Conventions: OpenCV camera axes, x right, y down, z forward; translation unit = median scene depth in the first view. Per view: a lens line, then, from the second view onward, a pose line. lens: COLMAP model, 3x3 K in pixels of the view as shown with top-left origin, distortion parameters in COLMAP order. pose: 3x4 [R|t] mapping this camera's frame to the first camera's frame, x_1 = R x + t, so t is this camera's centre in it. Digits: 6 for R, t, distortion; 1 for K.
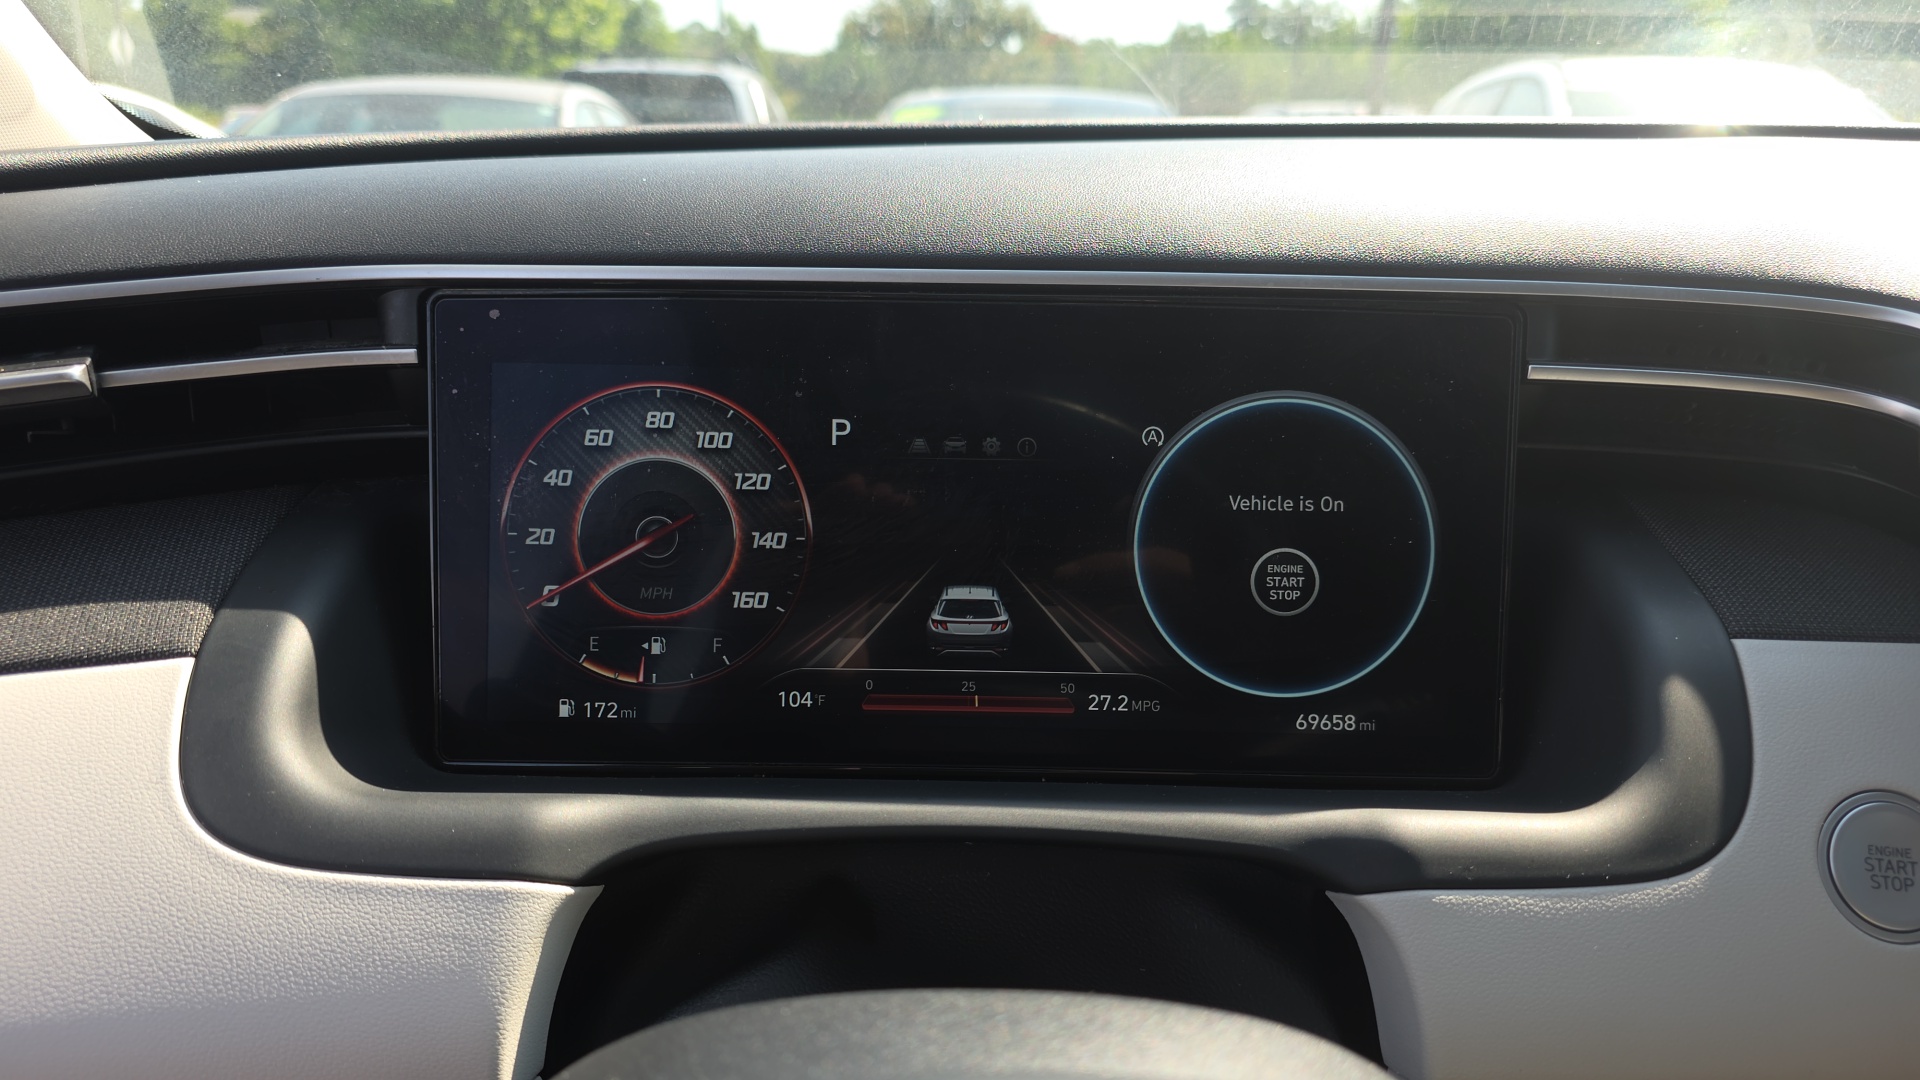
lens RADIAL K [[1354.1, 0, 947.4], [0, 1354.1, 568.3], [0, 0, 1]] dist [0.073422, -0.166904]
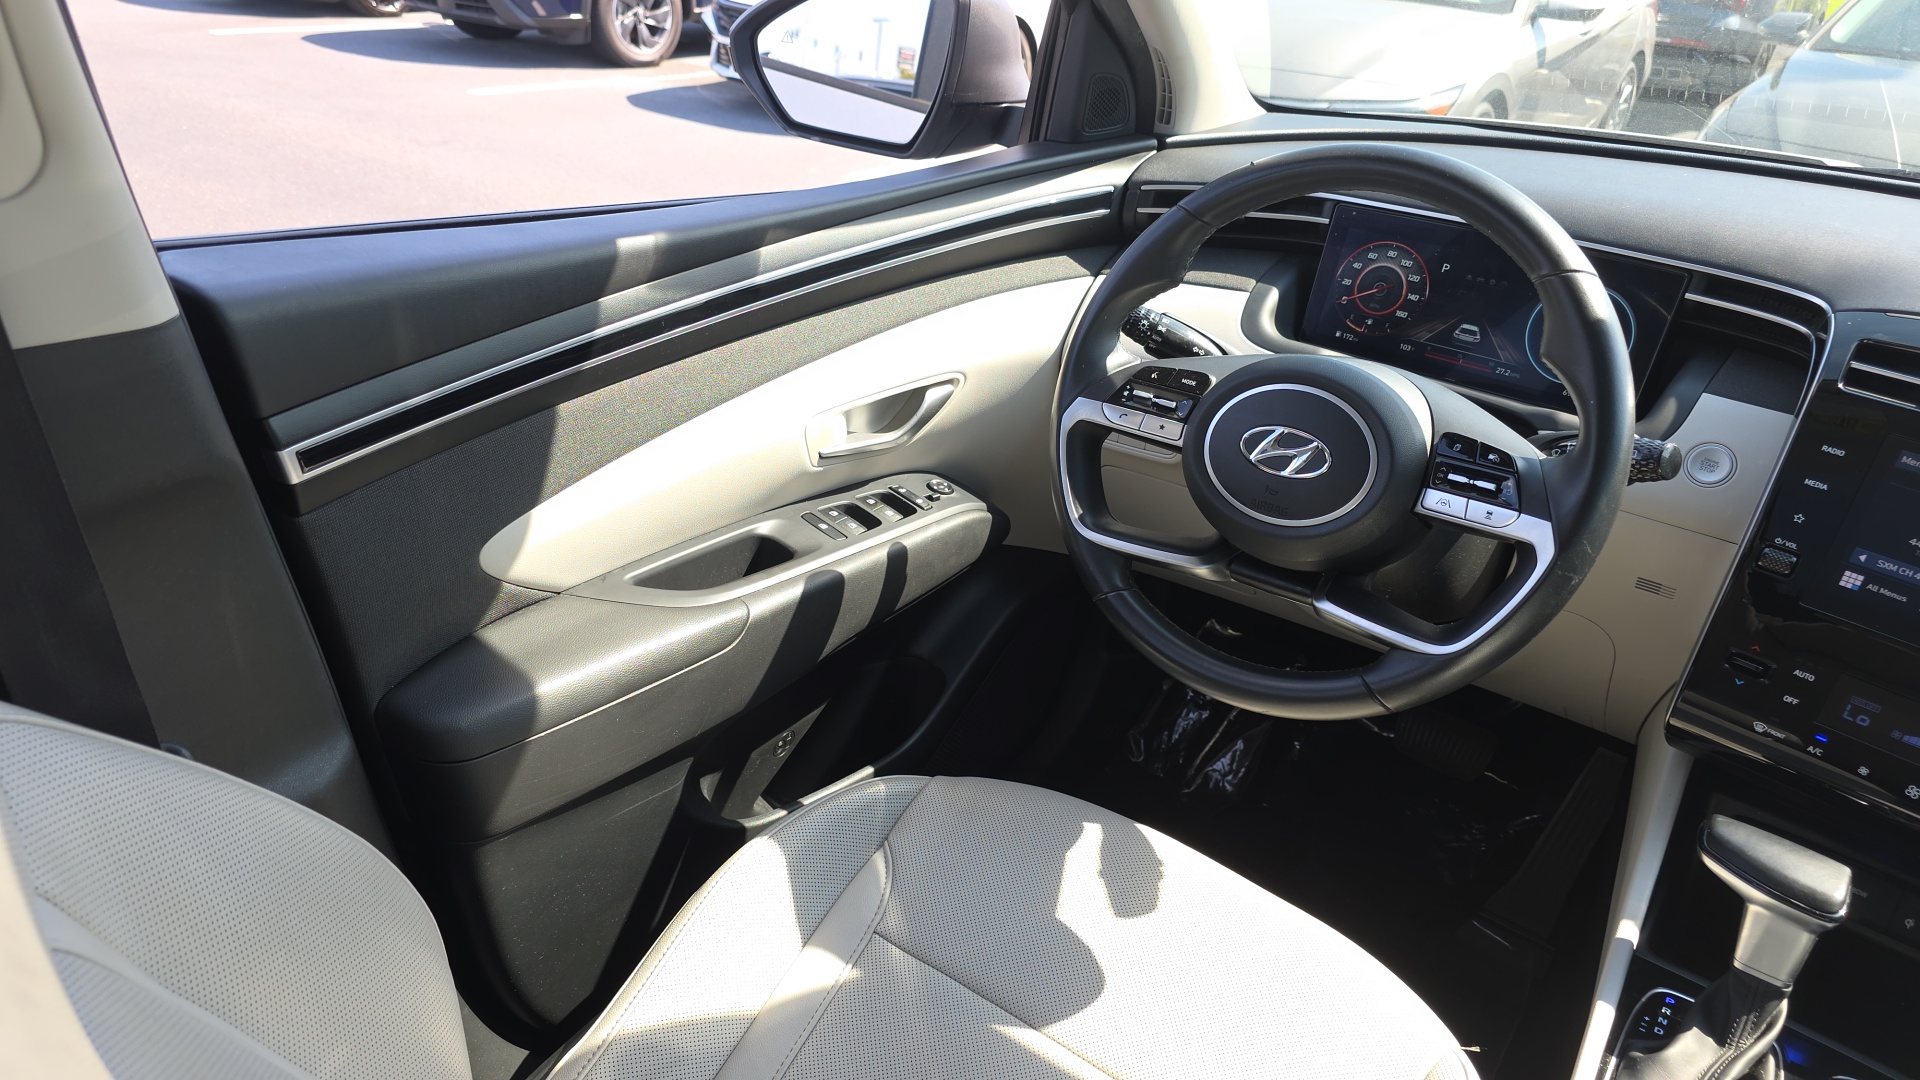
lens RADIAL K [[1290.4, 0, 960.0], [0, 1290.4, 540.0], [0, 0, 1]] dist [0.047632, -0.062746]
pose [[0.791126, 0.312323, -0.525903, 0.828175], [-0.236244, 0.949111, 0.208272, 0.140305], [0.564188, -0.040528, 0.824651, -2.204645]]
